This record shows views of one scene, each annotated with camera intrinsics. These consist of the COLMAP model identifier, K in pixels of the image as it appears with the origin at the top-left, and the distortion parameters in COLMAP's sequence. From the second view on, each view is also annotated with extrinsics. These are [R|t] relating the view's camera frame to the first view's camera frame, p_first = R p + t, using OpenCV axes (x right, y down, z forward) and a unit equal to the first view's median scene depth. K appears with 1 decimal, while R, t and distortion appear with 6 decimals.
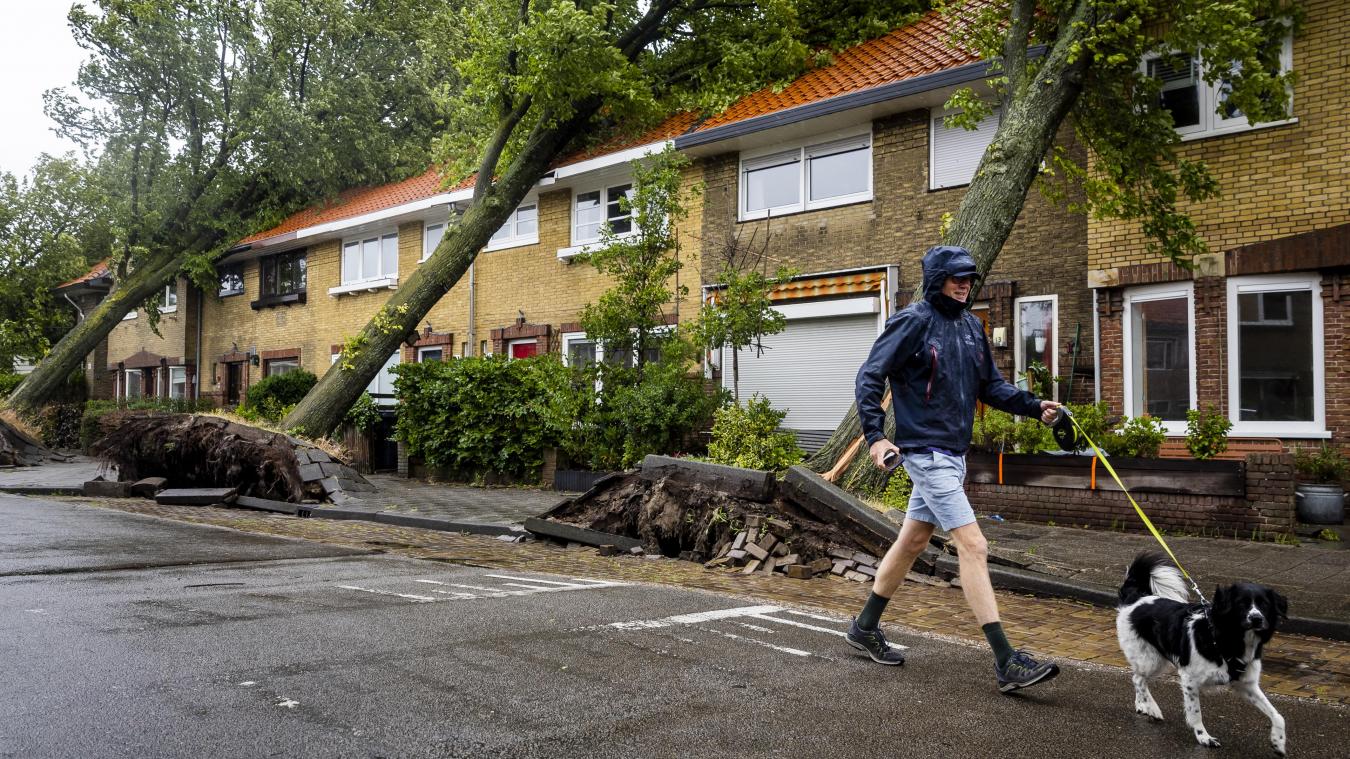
lens RADIAL K [[1150.4, 0, 672.0], [0, 1150.4, 367.8], [0, 0, 1]] dist [0.002564, -0.010426]
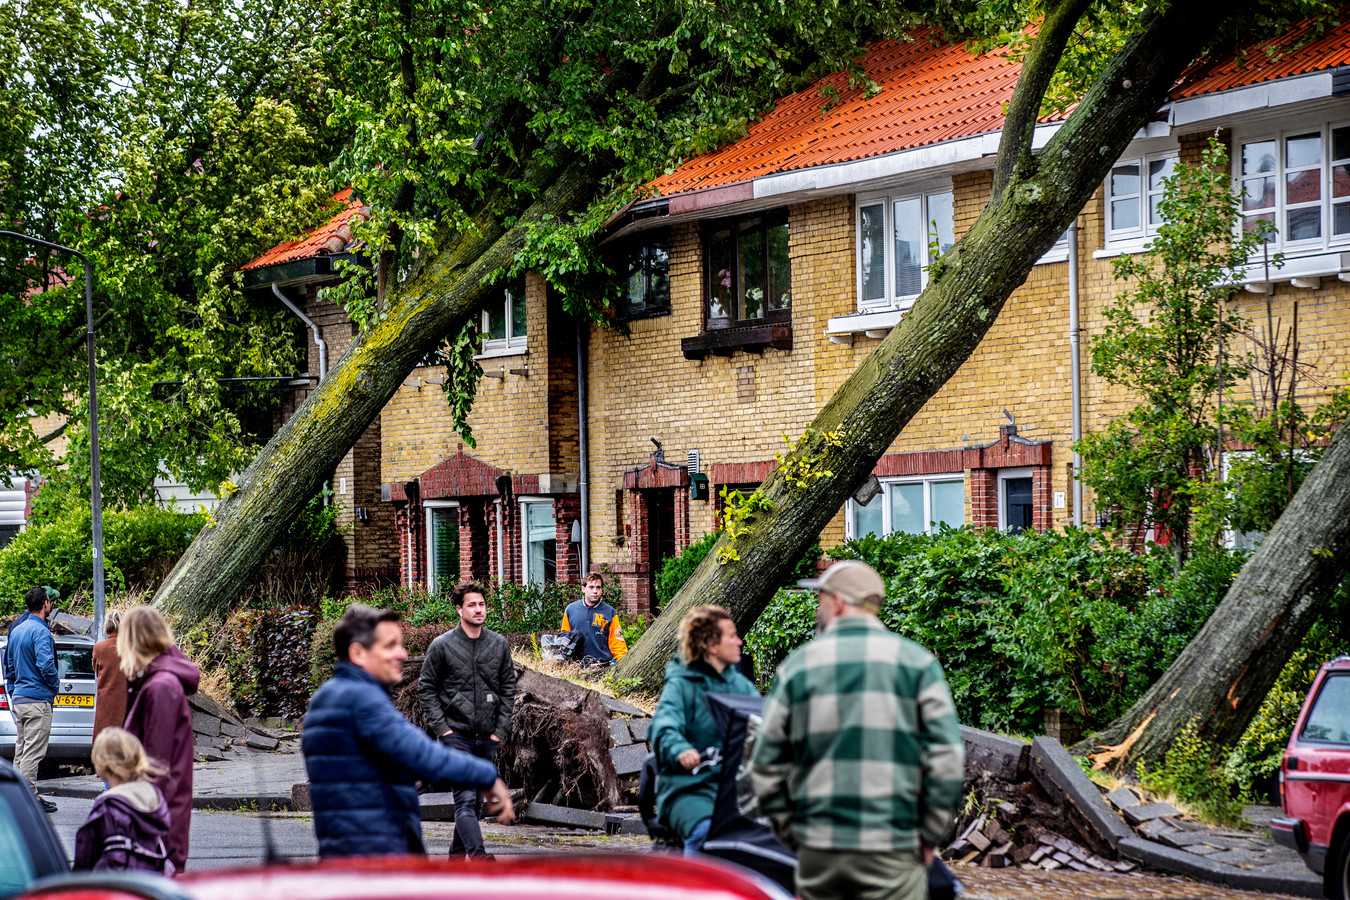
lens RADIAL K [[4561.7, 0, 675.1], [0, 4561.7, 451.2], [0, 0, 1]] dist [0.207057, 0.000000]
pose [[0.918317, -0.036850, -0.394127, 0.246626], [0.043798, 0.999003, 0.008643, -0.032844], [0.393416, -0.025199, 0.919015, -0.437599]]
